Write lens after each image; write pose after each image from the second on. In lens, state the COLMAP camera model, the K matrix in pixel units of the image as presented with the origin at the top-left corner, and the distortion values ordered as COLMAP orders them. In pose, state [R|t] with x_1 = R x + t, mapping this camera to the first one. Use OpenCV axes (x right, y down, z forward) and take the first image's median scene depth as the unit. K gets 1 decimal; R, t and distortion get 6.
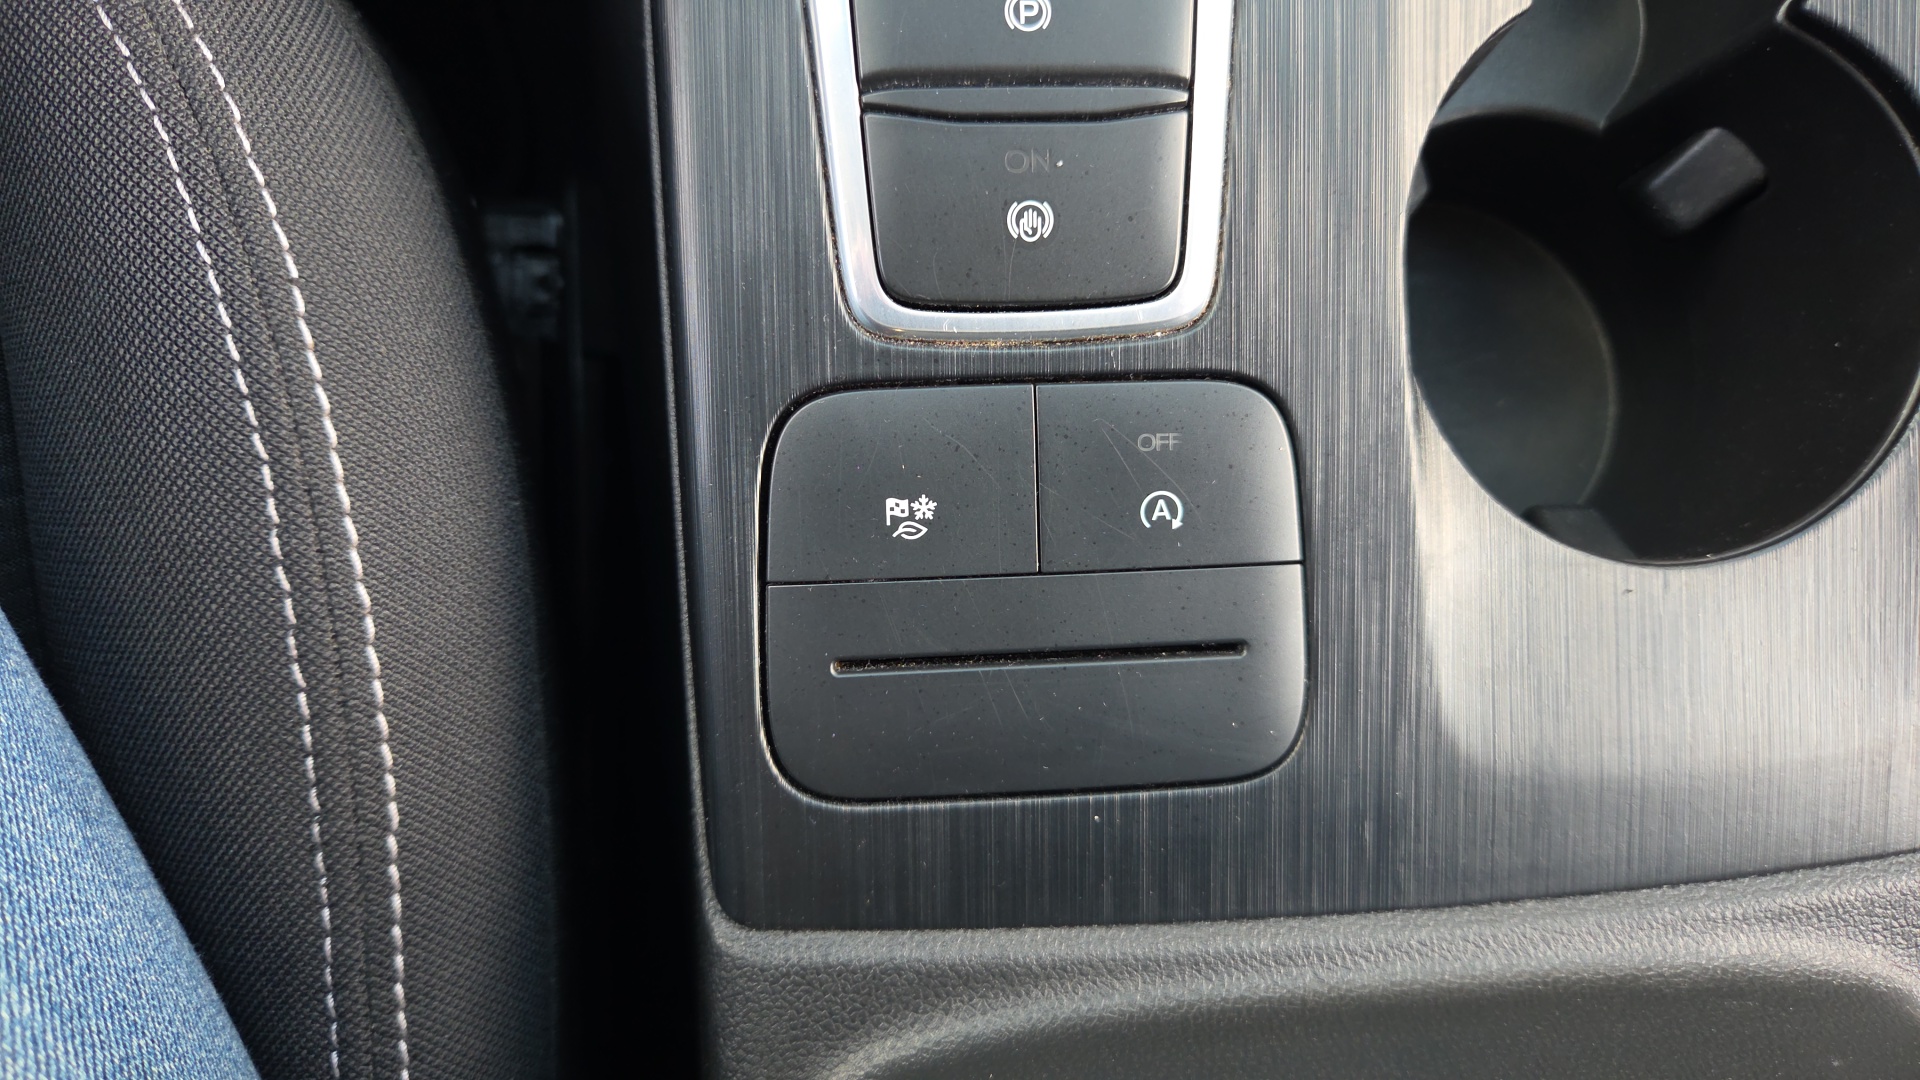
lens RADIAL K [[1391.1, 0, 979.9], [0, 1391.1, 541.5], [0, 0, 1]] dist [0.065060, -0.068609]
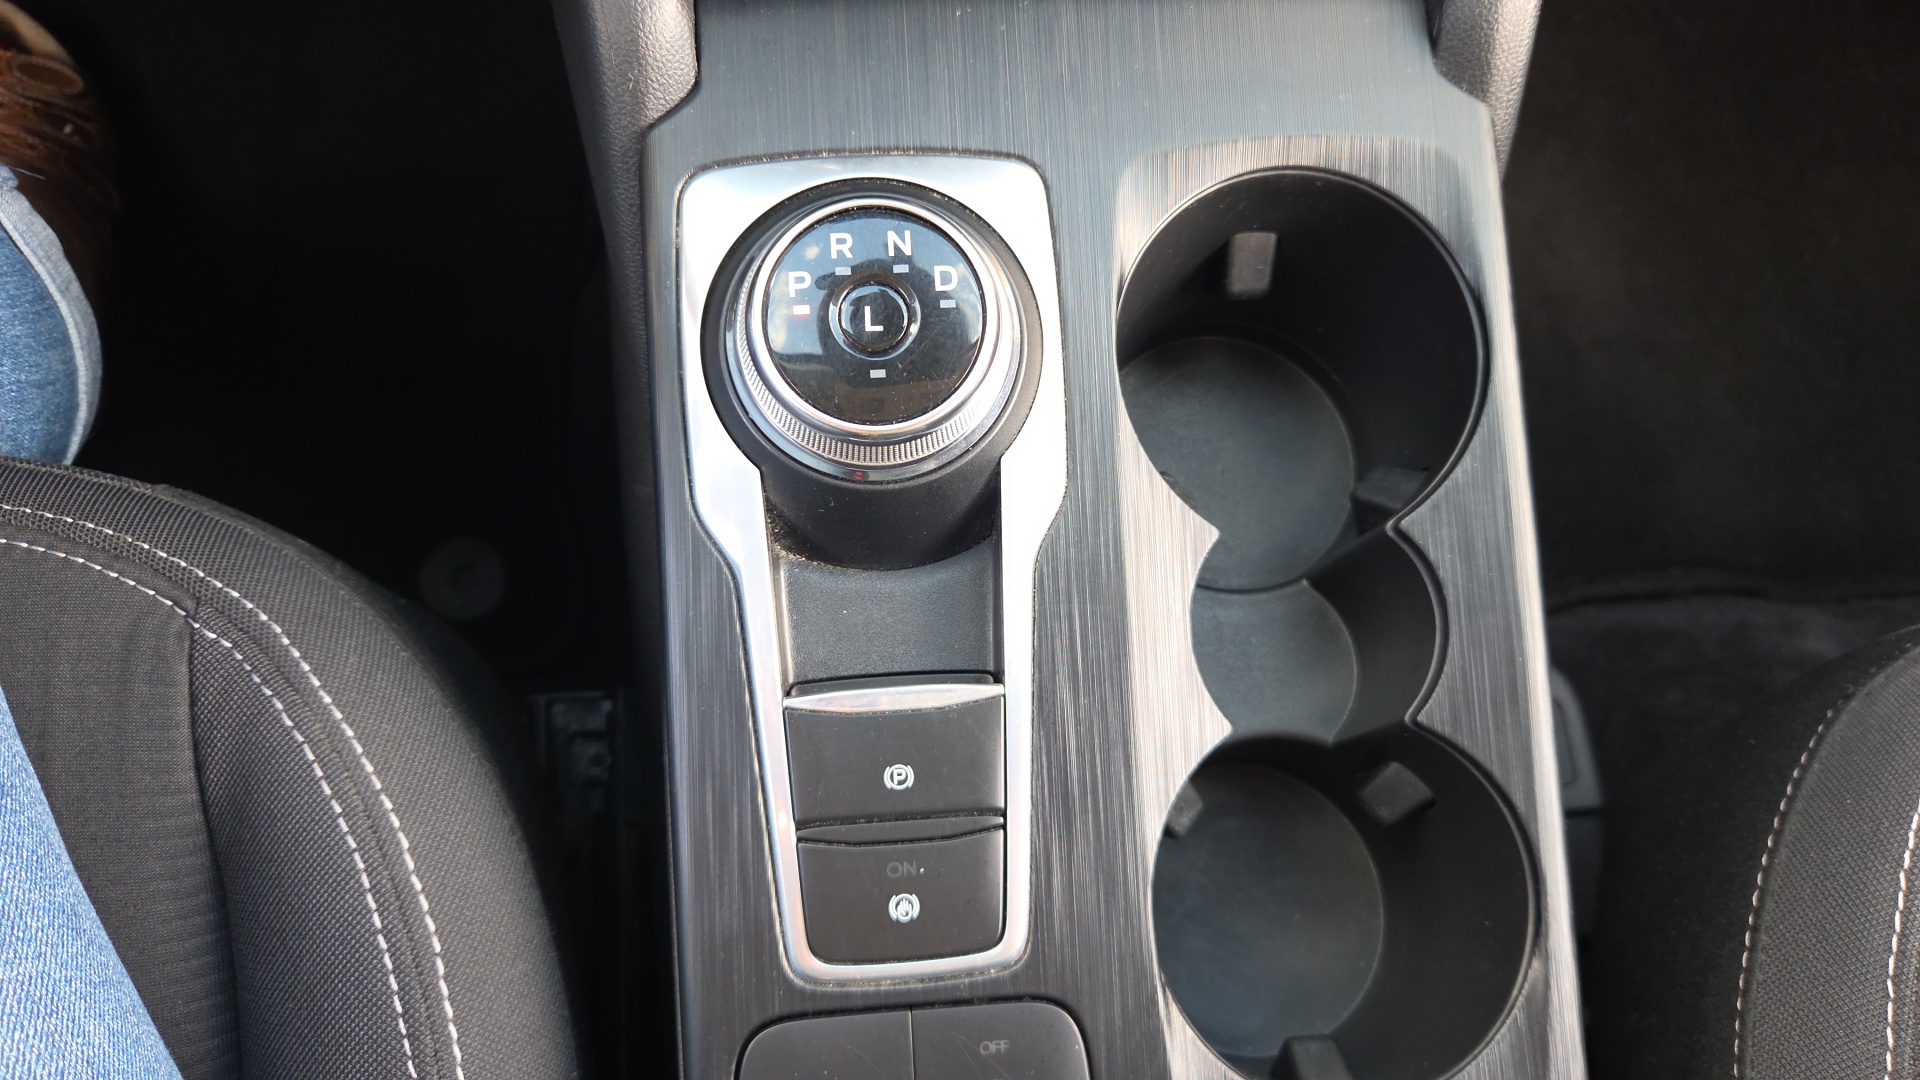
lens RADIAL K [[1315.8, 0, 963.3], [0, 1315.8, 530.3], [0, 0, 1]] dist [0.068967, -0.054361]
pose [[0.999058, -0.032779, -0.028425, 0.155440], [0.028562, 0.990046, -0.137818, -0.434130], [0.032659, 0.136876, 0.990050, -0.517571]]
